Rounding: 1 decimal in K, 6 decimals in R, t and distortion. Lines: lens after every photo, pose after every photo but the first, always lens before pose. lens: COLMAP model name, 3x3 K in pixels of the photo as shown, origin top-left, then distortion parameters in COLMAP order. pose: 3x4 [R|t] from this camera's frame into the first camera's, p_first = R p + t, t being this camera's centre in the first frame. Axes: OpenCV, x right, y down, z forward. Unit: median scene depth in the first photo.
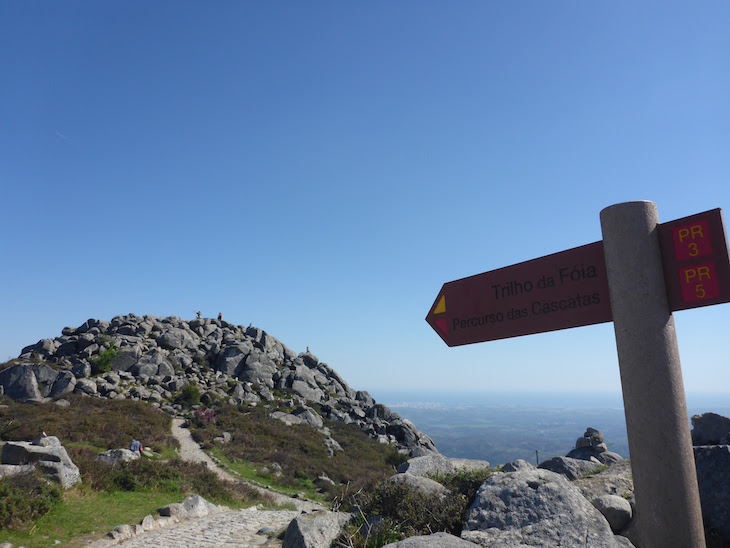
lens RADIAL K [[668.7, 0, 362.6], [0, 668.7, 273.0], [0, 0, 1]] dist [-0.059316, -0.003207]
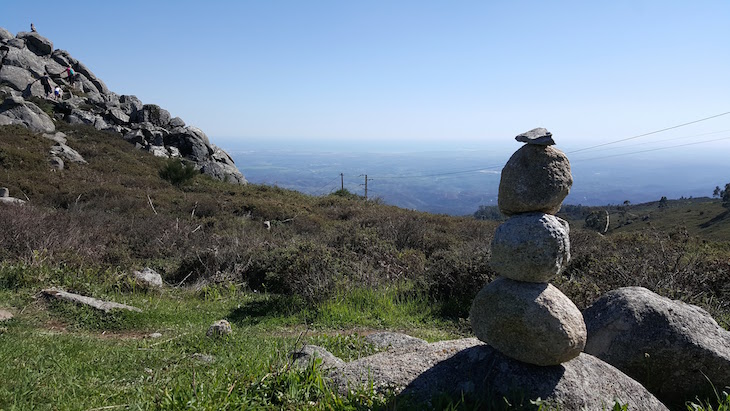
lens RADIAL K [[564.8, 0, 380.1], [0, 564.8, 218.4], [0, 0, 1]] dist [0.115513, -0.129402]
pose [[0.930052, -0.059195, 0.362629, 0.022892], [-0.056137, 0.952458, 0.299454, 0.117462], [-0.363115, -0.298864, 0.882512, 0.346292]]
